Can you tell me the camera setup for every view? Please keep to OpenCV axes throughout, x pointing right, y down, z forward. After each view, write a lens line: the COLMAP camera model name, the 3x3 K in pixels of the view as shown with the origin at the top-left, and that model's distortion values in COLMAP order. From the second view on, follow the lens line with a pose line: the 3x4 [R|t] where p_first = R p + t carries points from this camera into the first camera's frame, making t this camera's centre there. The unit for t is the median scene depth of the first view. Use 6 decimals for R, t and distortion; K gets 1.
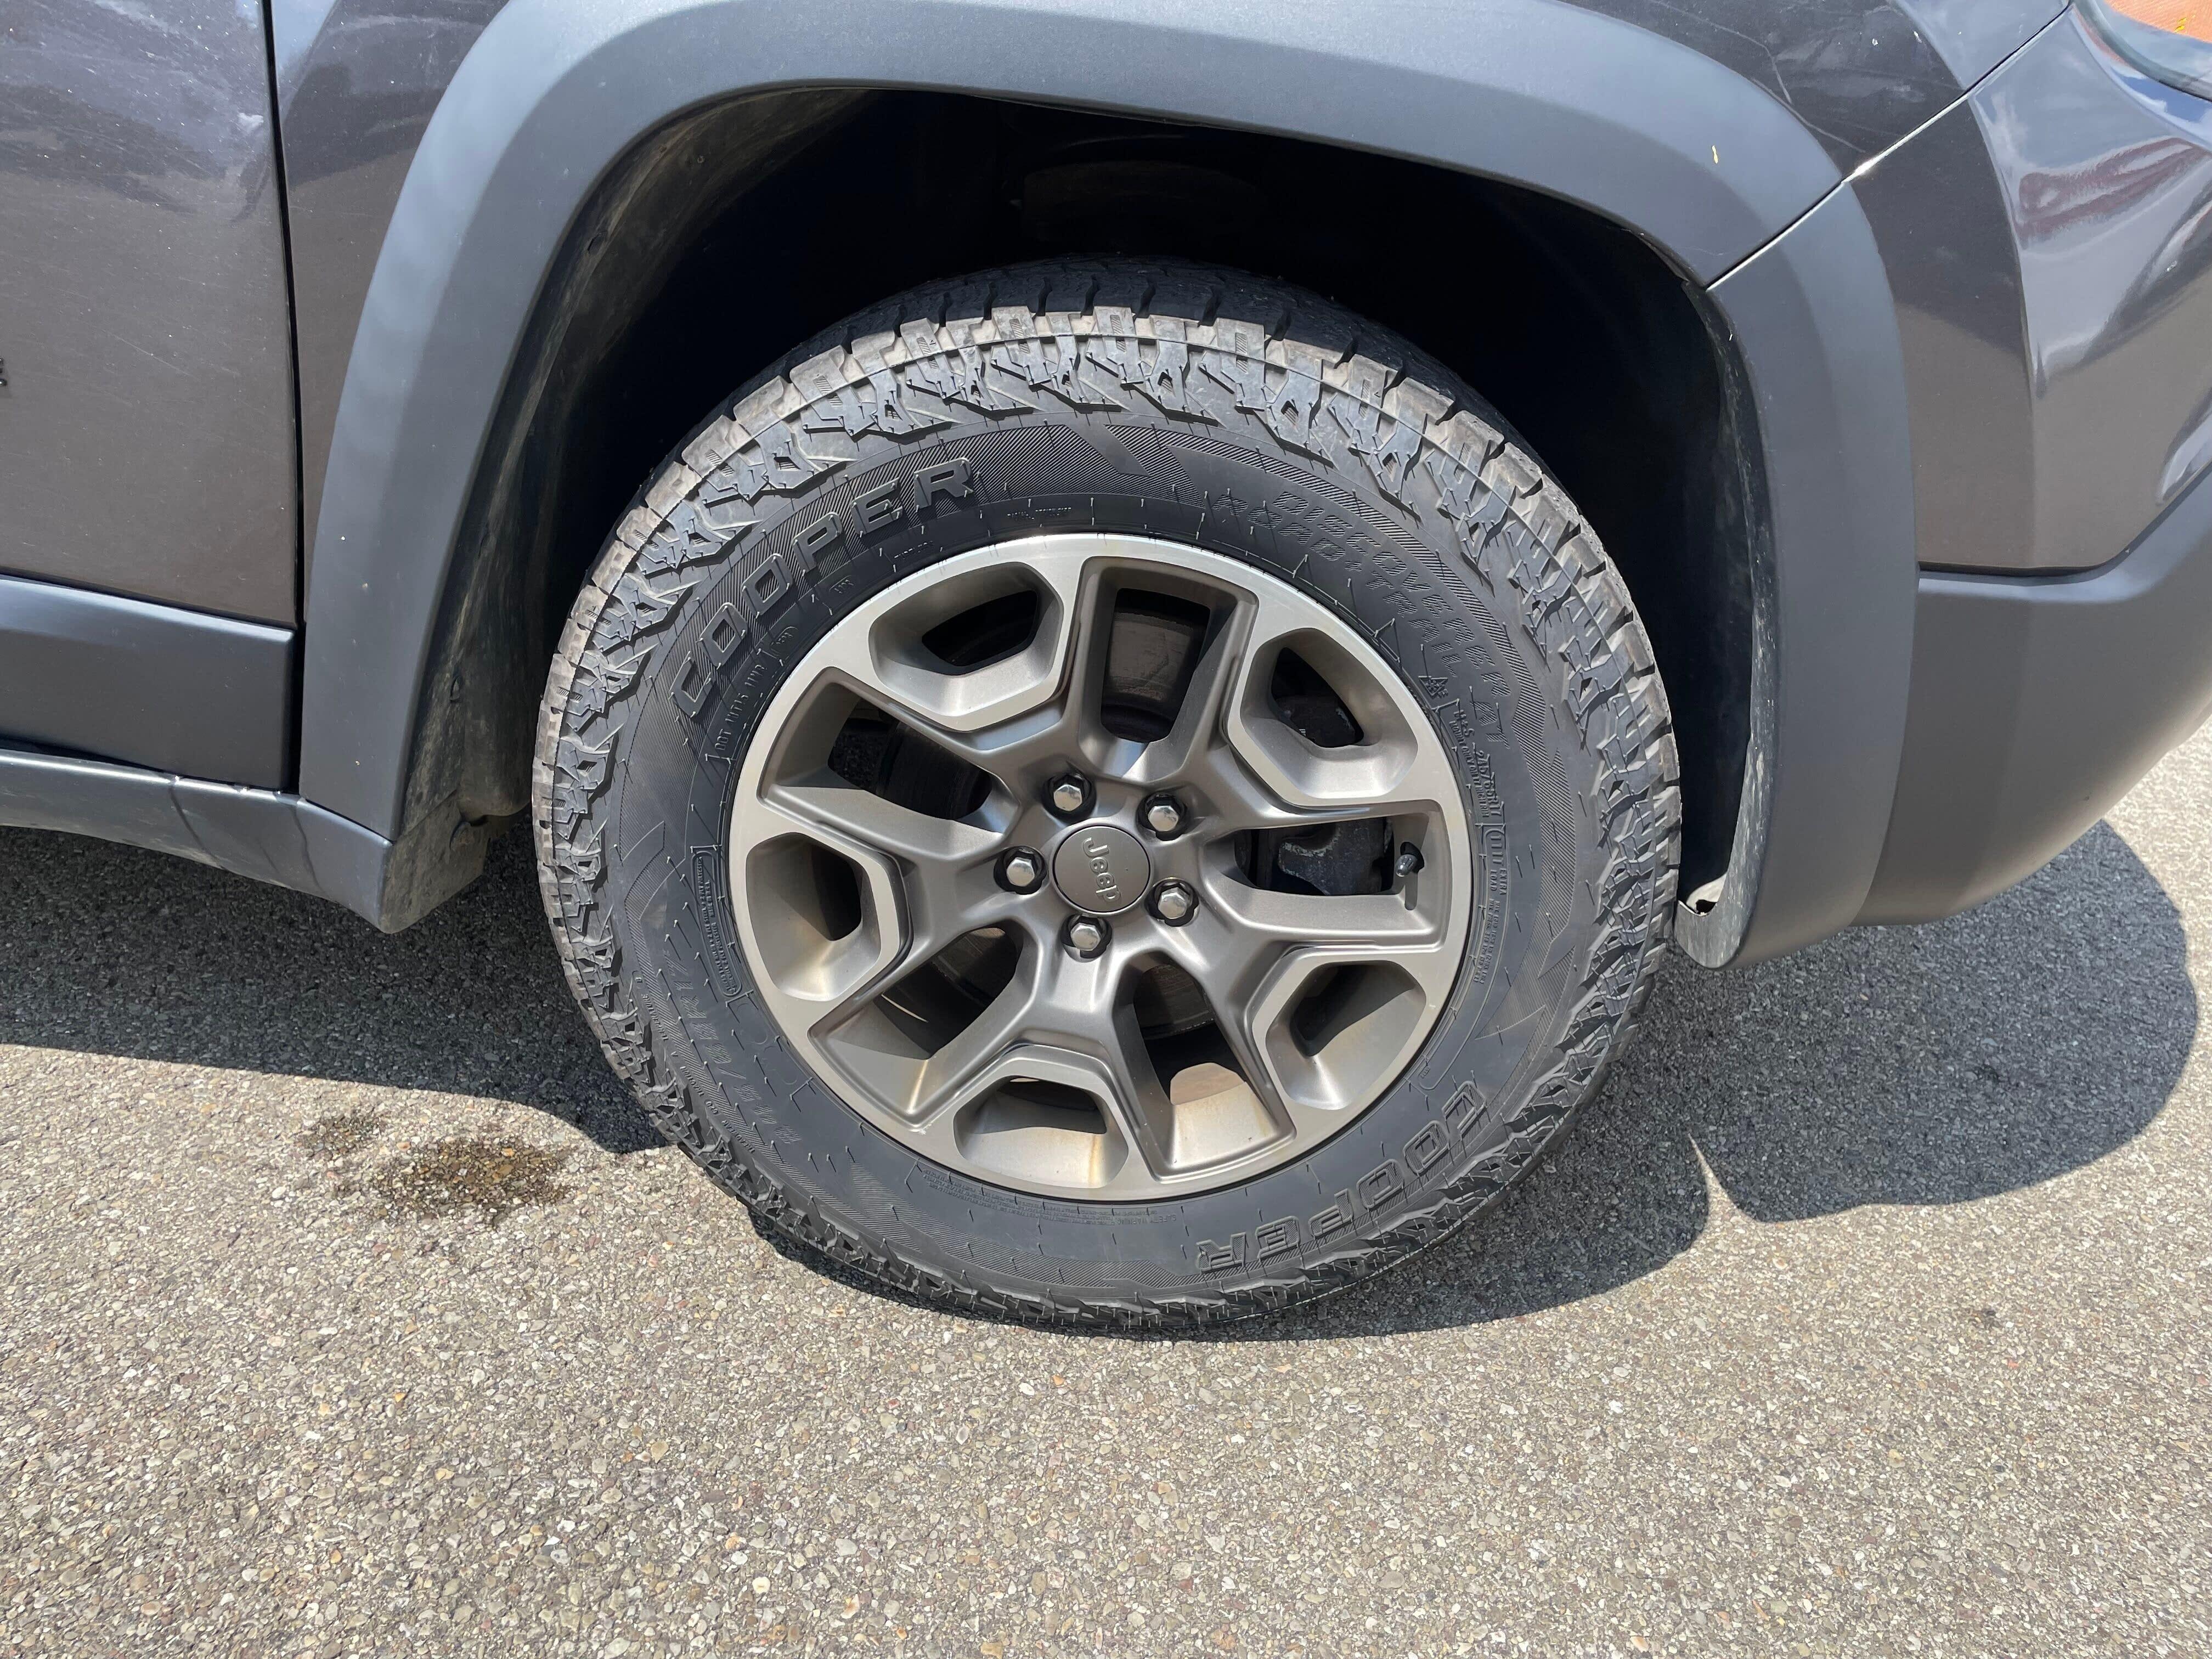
lens RADIAL K [[1674.3, 0, 1111.9], [0, 1674.3, 830.6], [0, 0, 1]] dist [0.096569, -0.121456]
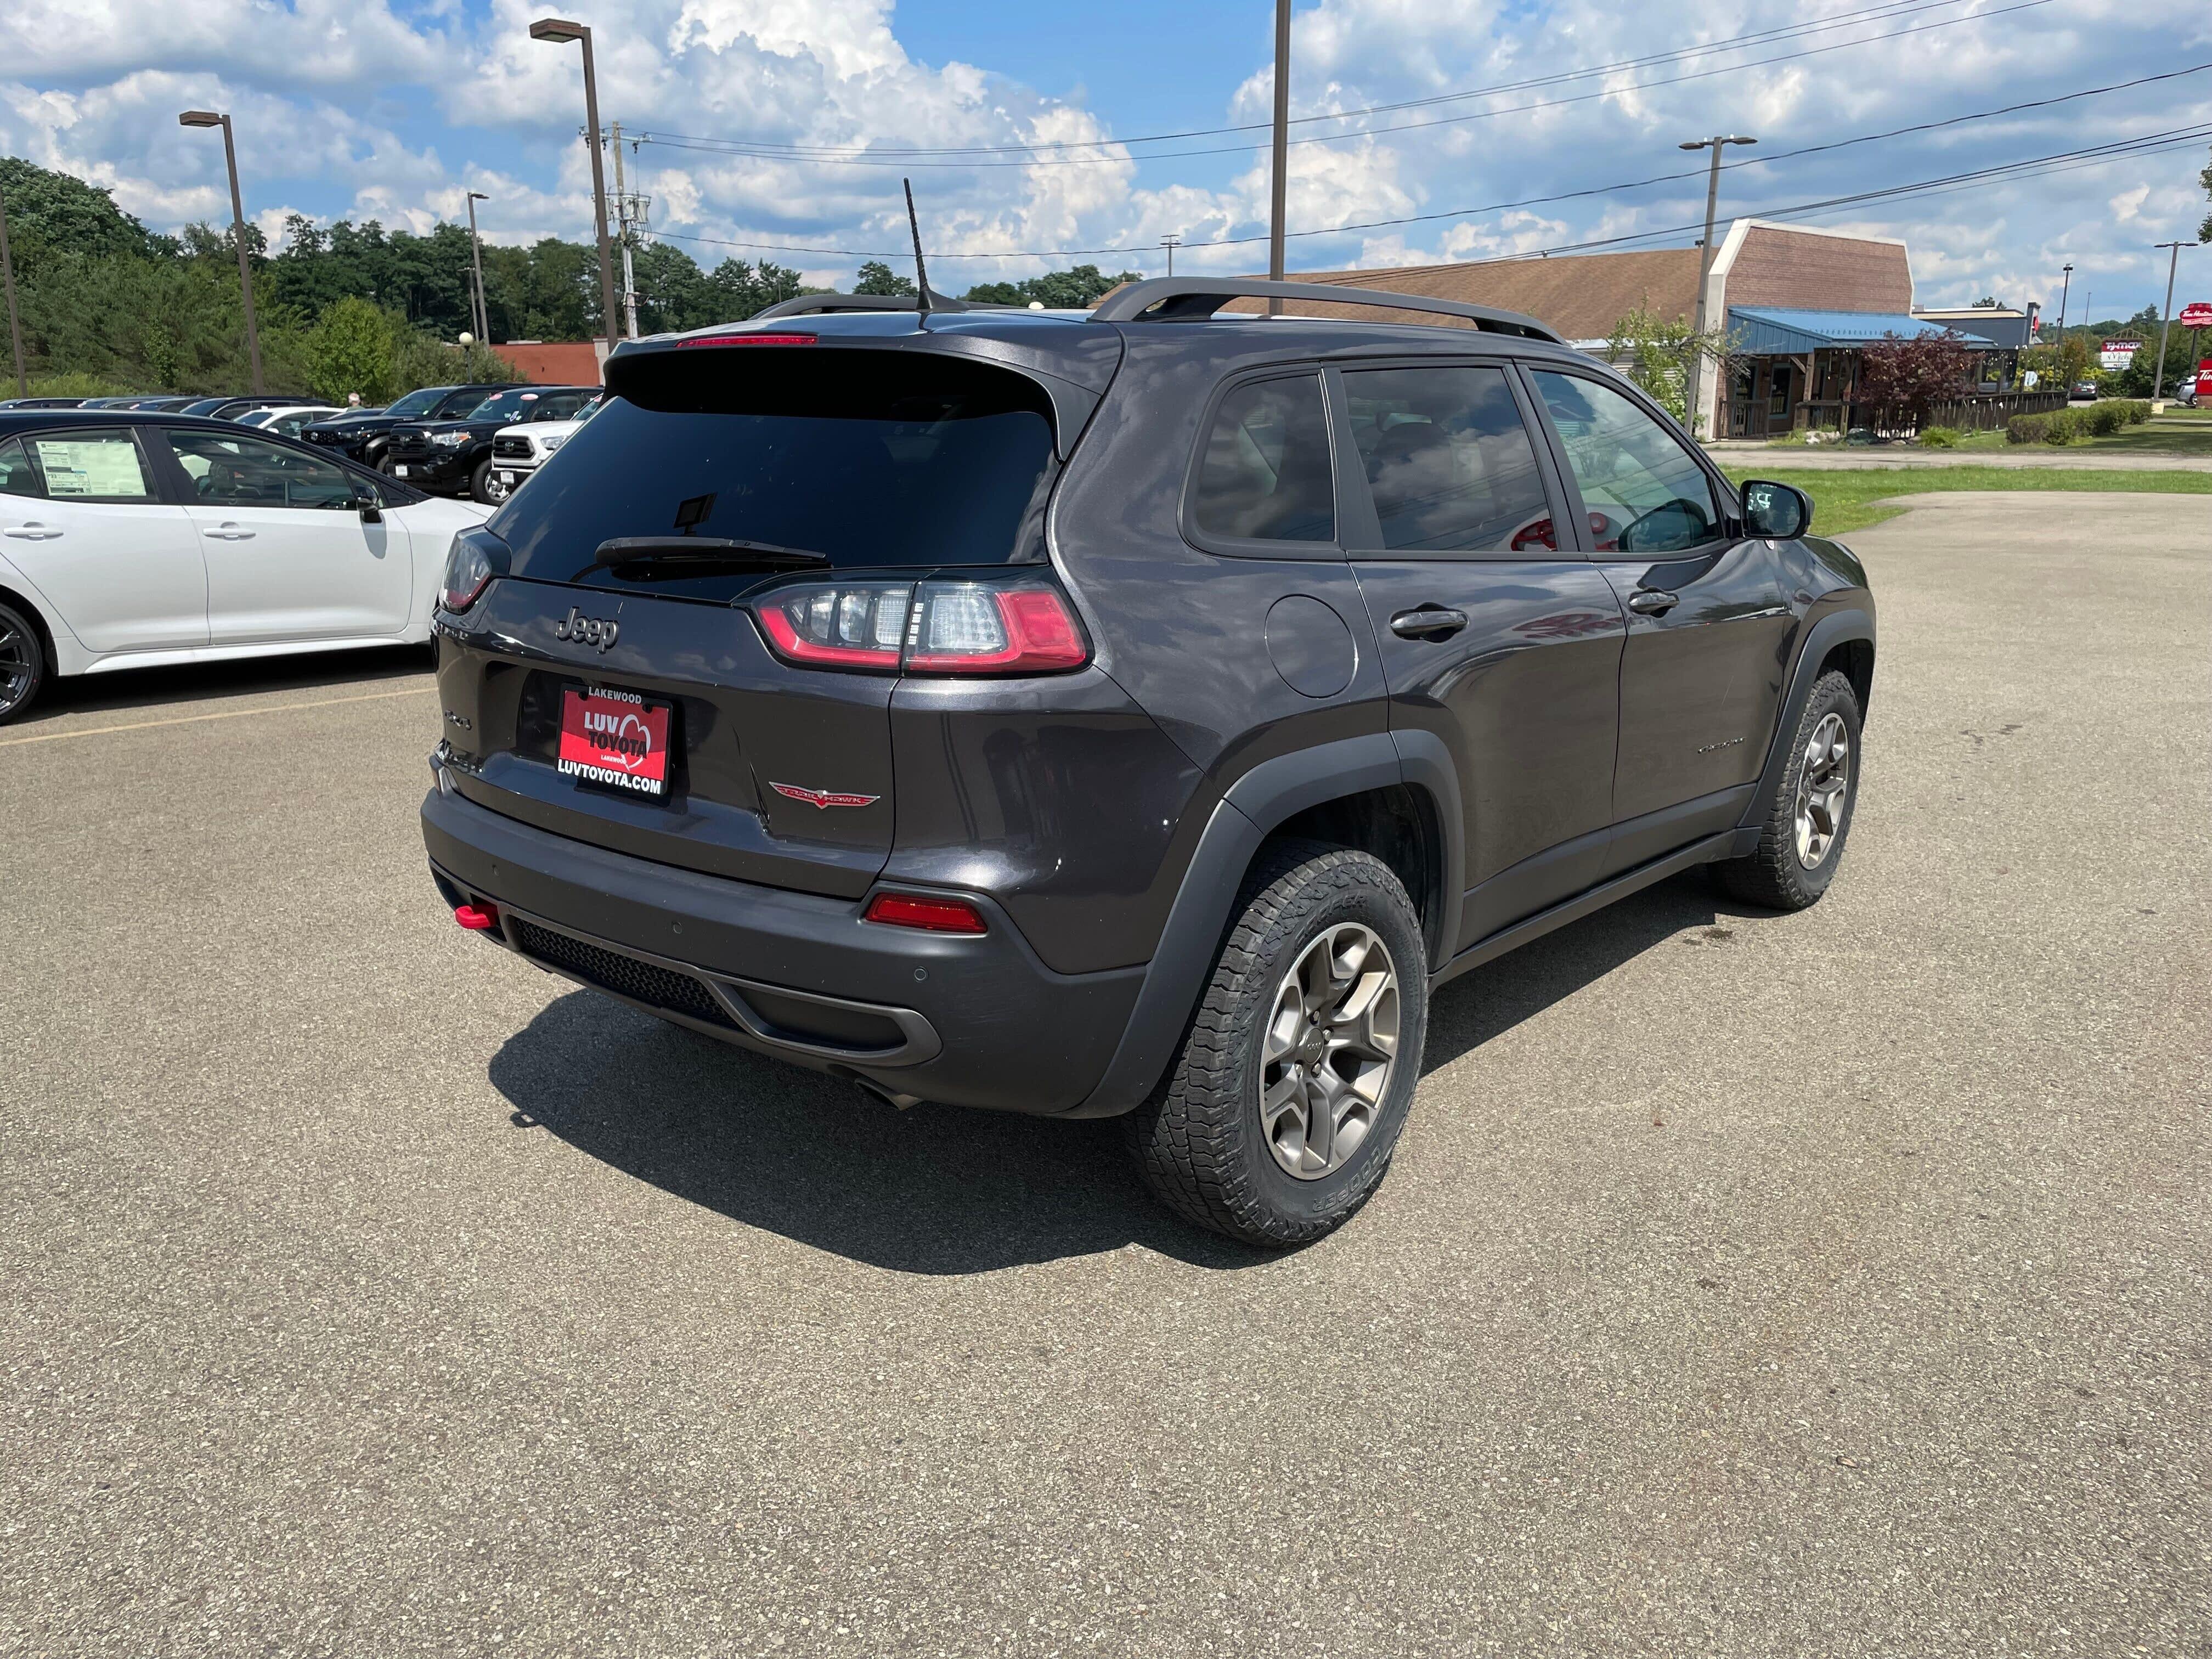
lens RADIAL K [[1674.3, 0, 1111.9], [0, 1674.3, 830.6], [0, 0, 1]] dist [0.096569, -0.121456]
pose [[0.591461, -0.282420, 0.755257, -4.605536], [0.395745, 0.917758, 0.033267, -0.774347], [-0.702538, 0.279213, 0.654584, -0.633054]]
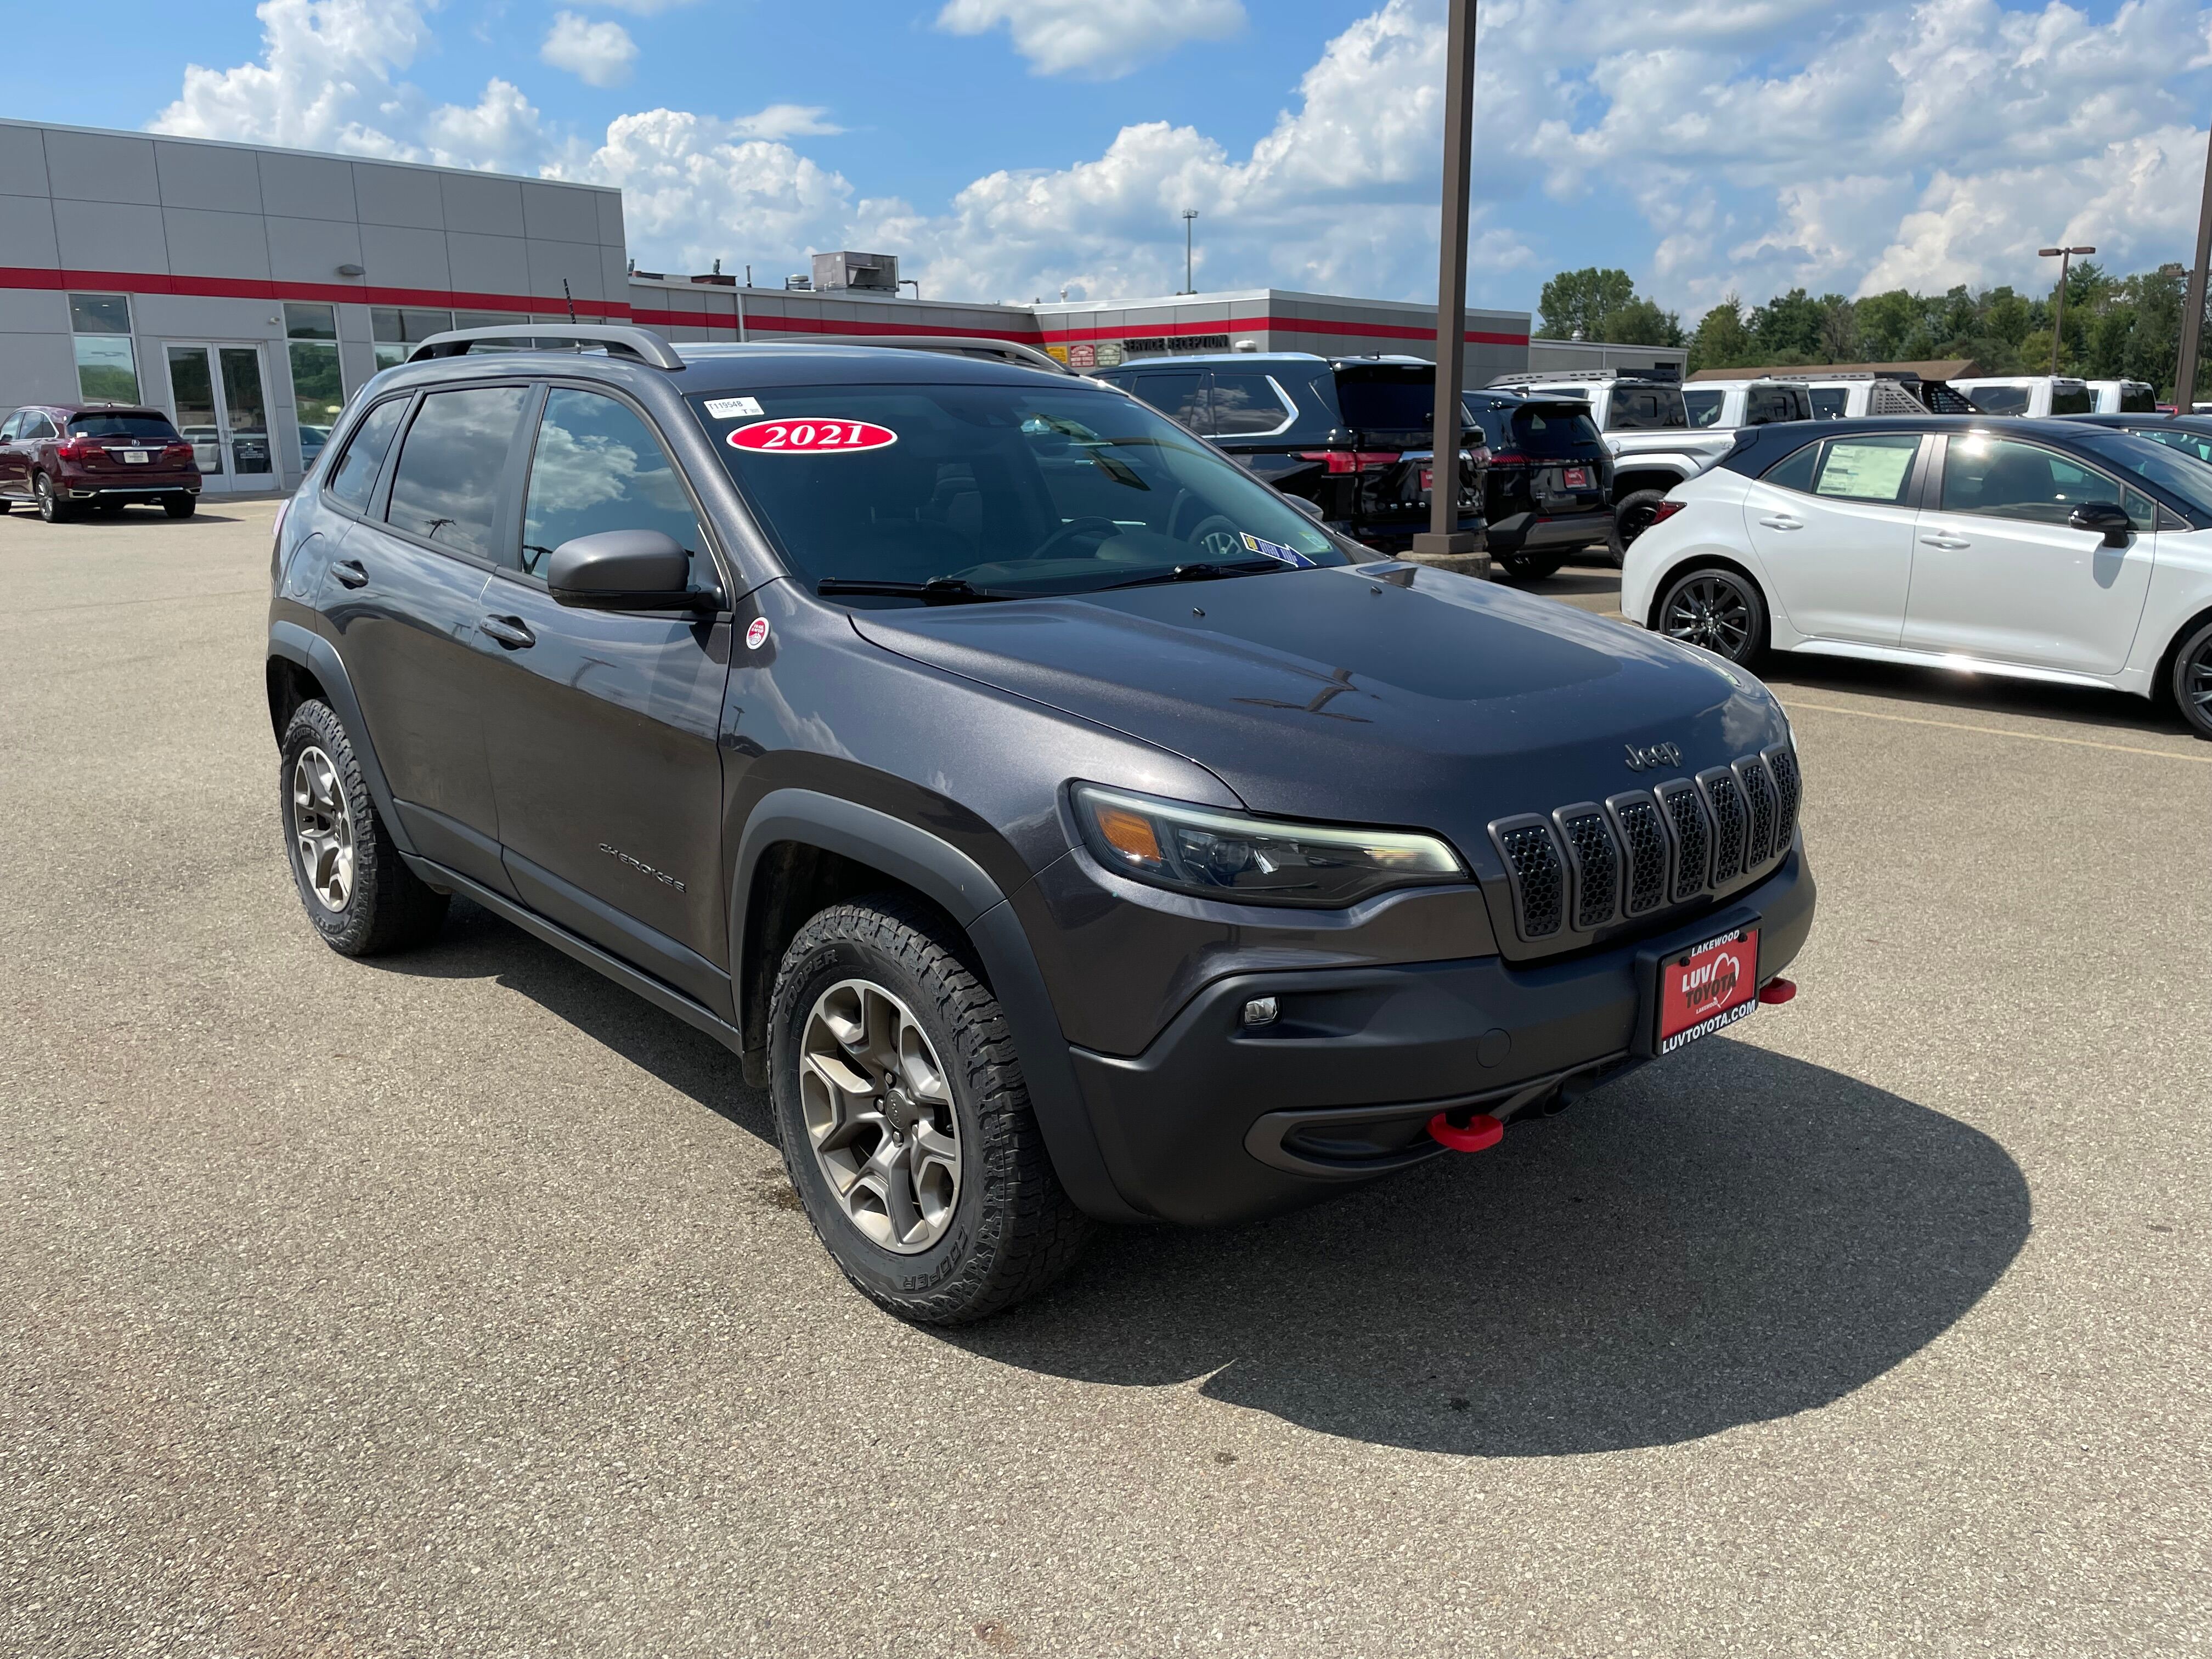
lens RADIAL K [[1686.0, 0, 1095.1], [0, 1686.0, 825.6], [0, 0, 1]] dist [0.083516, -0.112557]
pose [[0.710129, 0.081457, -0.699344, 1.991018], [-0.245556, 0.959570, -0.137576, -0.111670], [0.659863, 0.269425, 0.701421, -0.733295]]
